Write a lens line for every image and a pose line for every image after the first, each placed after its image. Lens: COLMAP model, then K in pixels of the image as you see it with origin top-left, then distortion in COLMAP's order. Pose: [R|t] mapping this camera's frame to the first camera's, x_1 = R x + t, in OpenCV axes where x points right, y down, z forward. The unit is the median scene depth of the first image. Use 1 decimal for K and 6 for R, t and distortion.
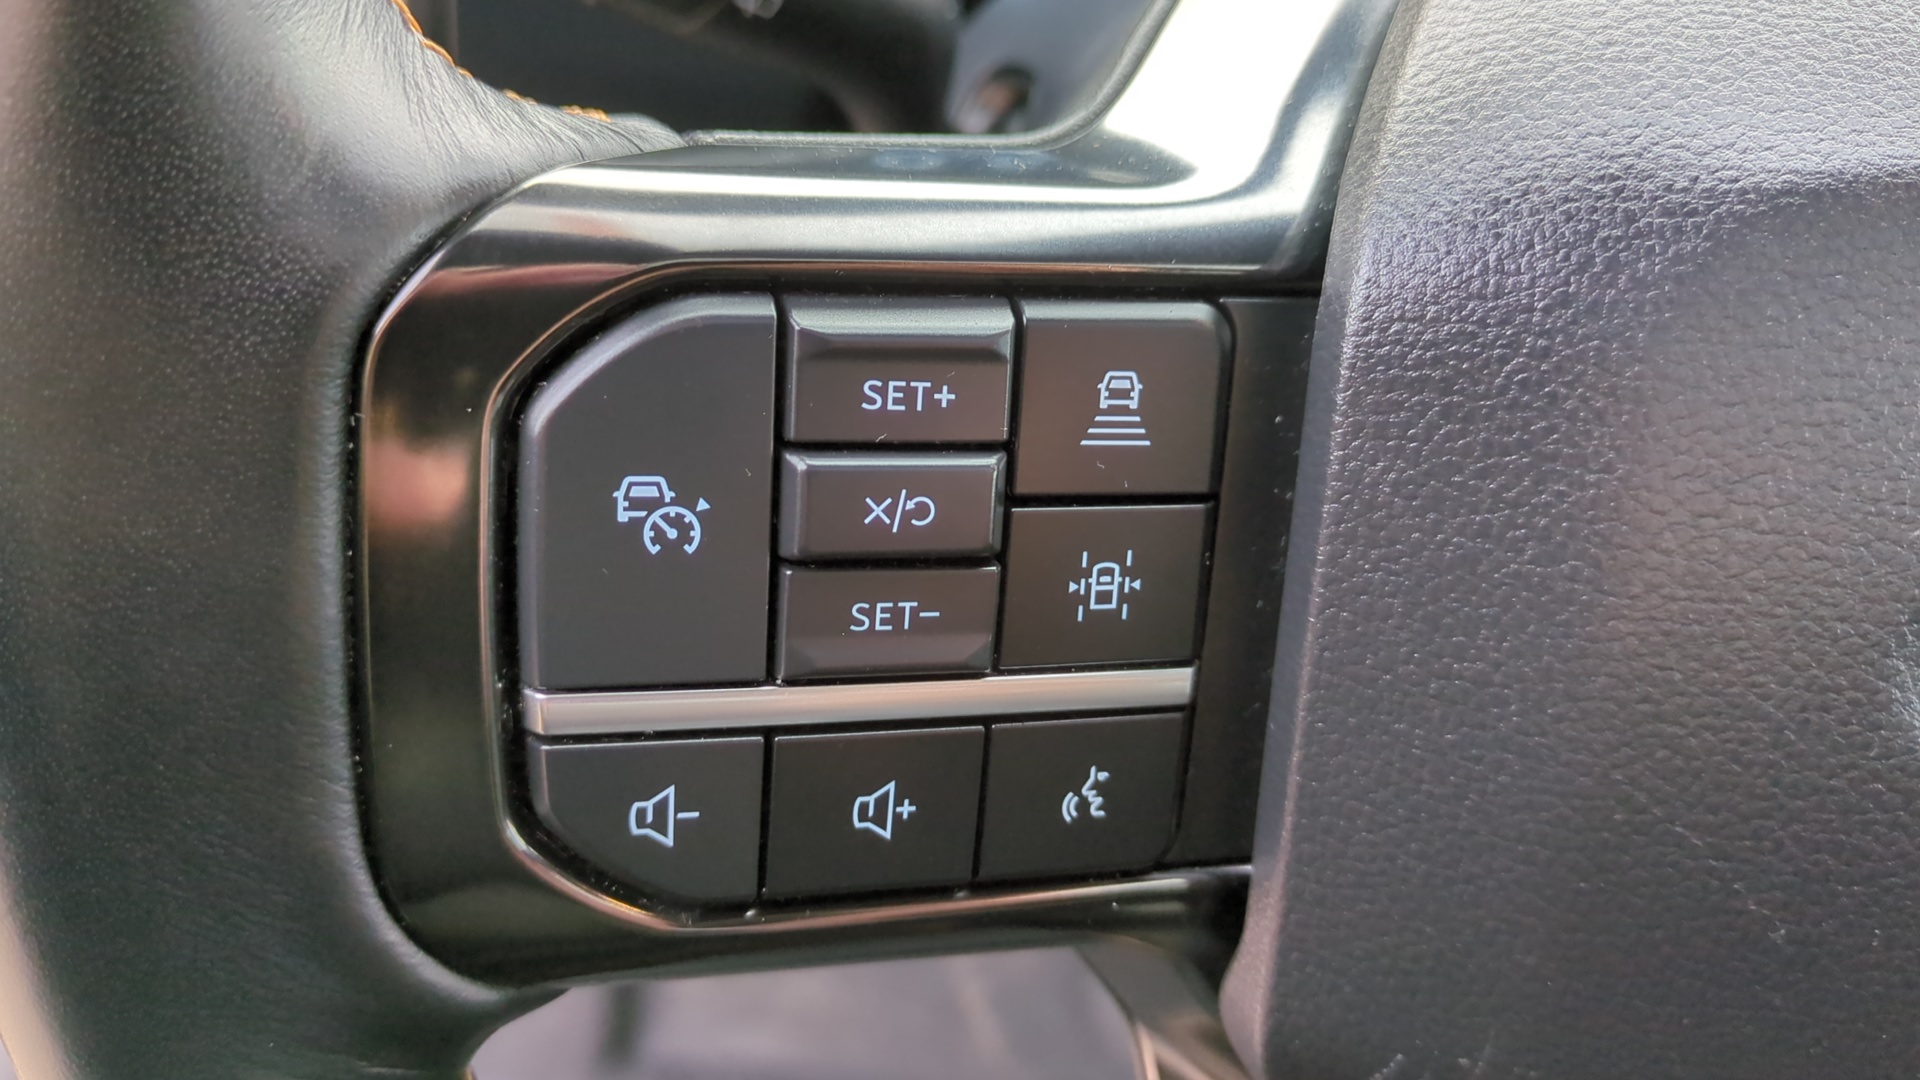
lens RADIAL K [[1659.0, 0, 972.8], [0, 1659.0, 539.9], [0, 0, 1]] dist [0.077612, -0.091769]
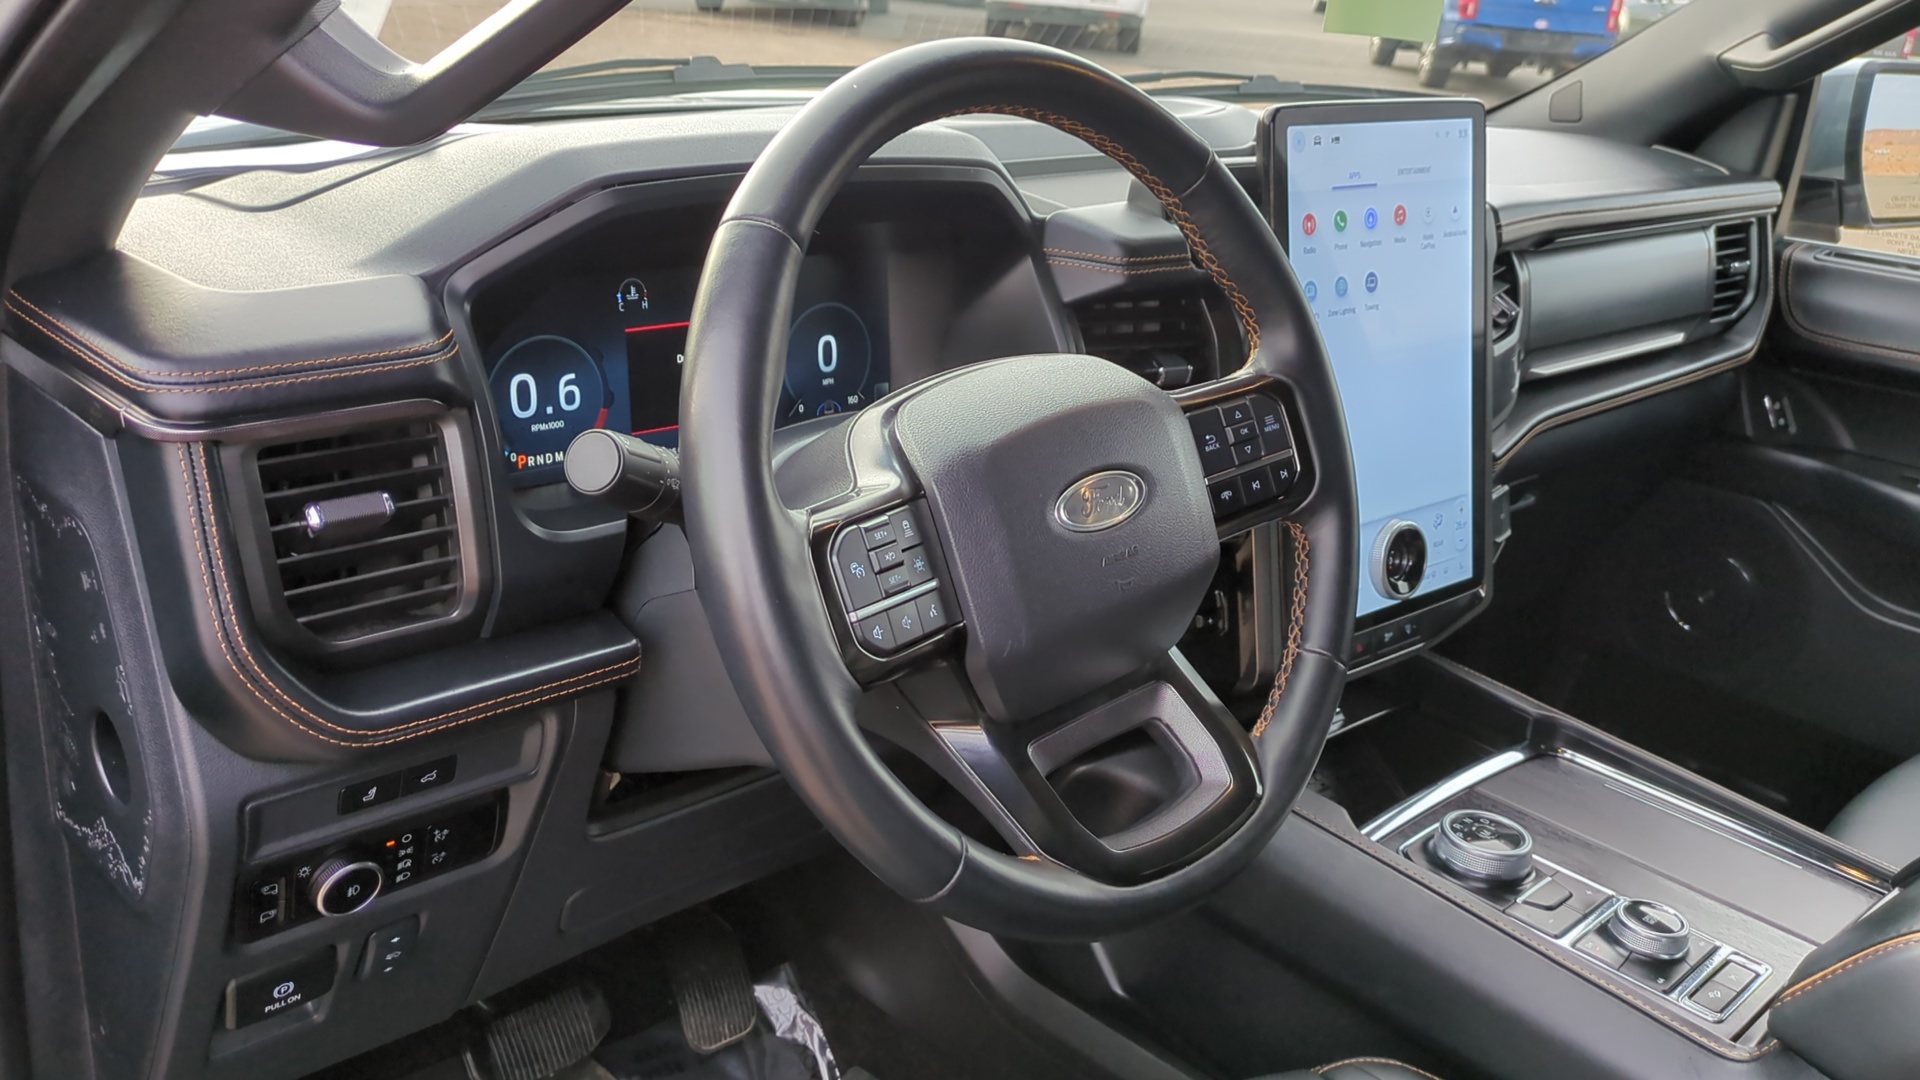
lens RADIAL K [[1659.0, 0, 972.8], [0, 1659.0, 539.9], [0, 0, 1]] dist [0.077612, -0.091769]
pose [[0.736367, -0.331843, 0.589613, -2.673488], [0.486672, 0.865183, -0.120867, 0.635547], [-0.470014, 0.375951, 0.798591, -2.981258]]
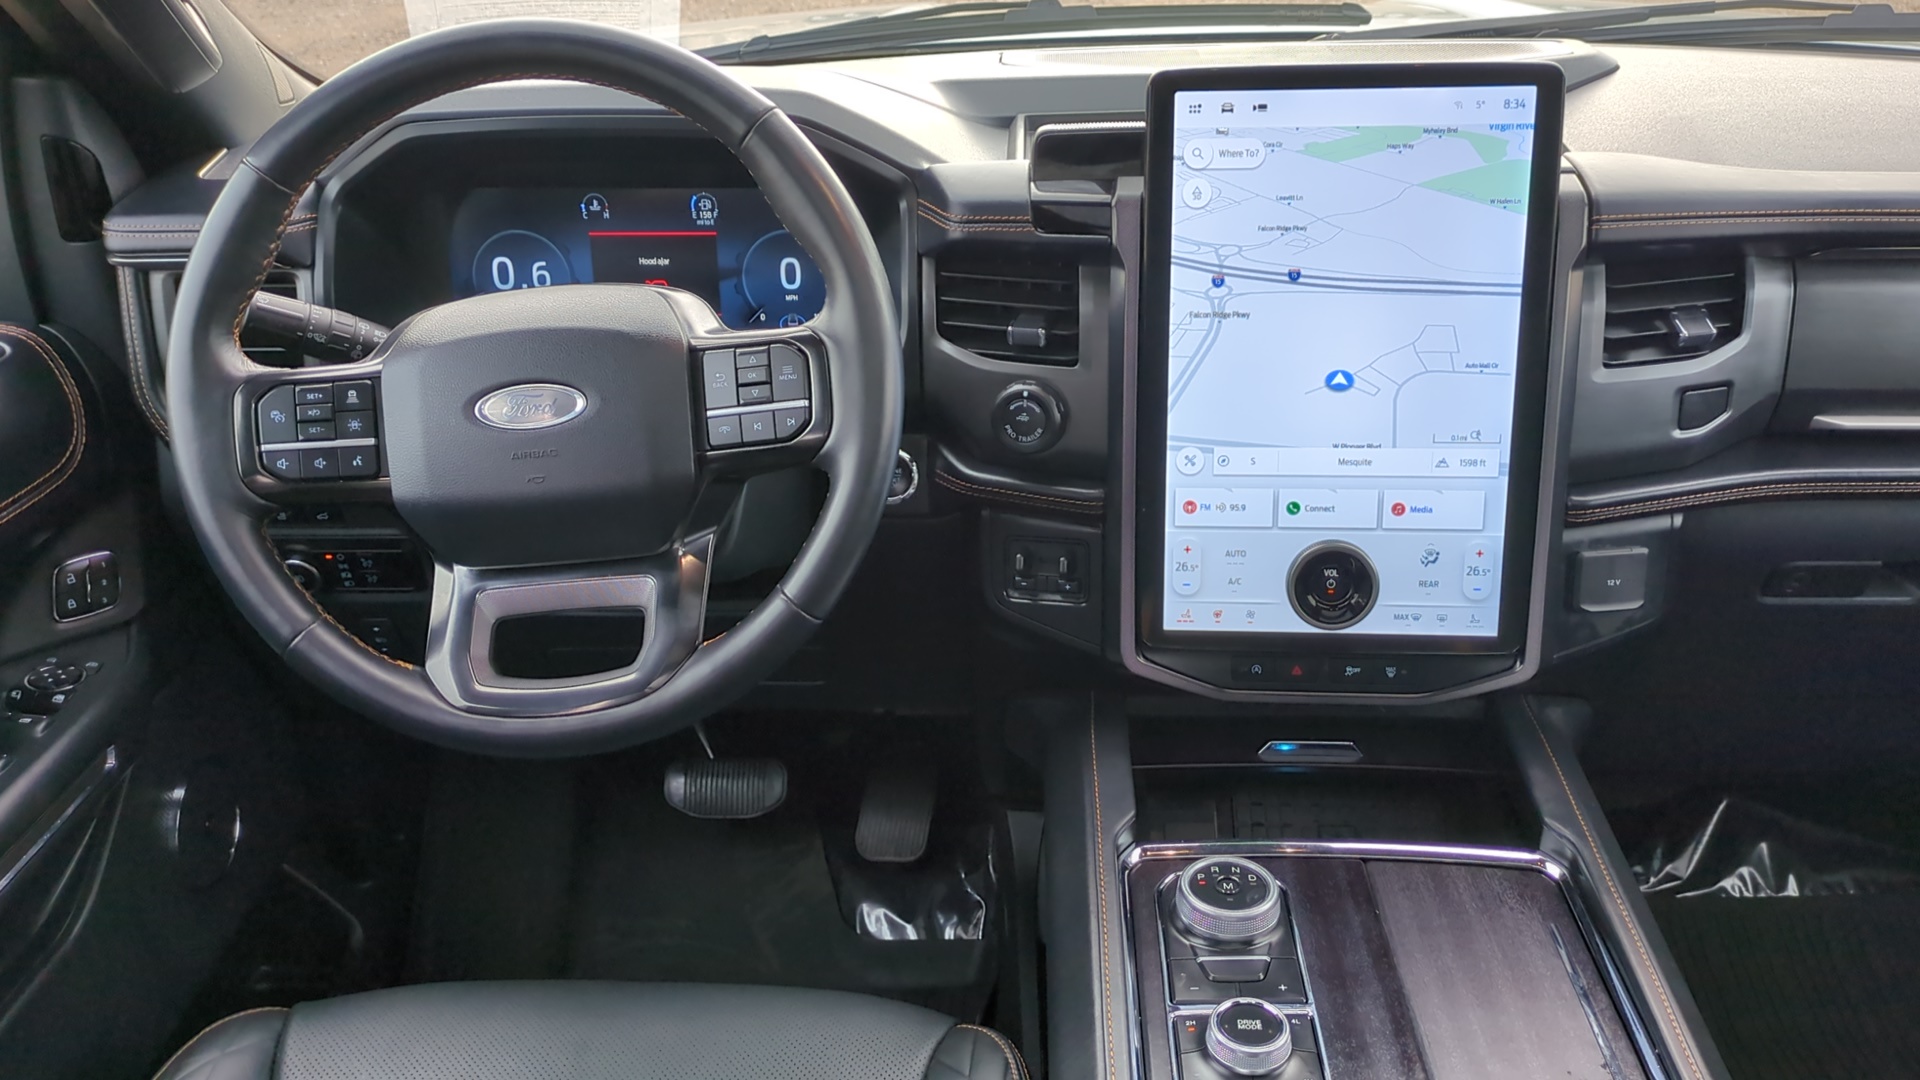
lens RADIAL K [[1624.8, 0, 968.7], [0, 1624.8, 536.5], [0, 0, 1]] dist [0.059817, -0.073830]
pose [[0.981273, -0.137602, -0.134794, 3.253589], [0.091959, 0.949536, -0.299875, 2.591701], [0.169255, 0.281863, 0.944408, -4.490861]]
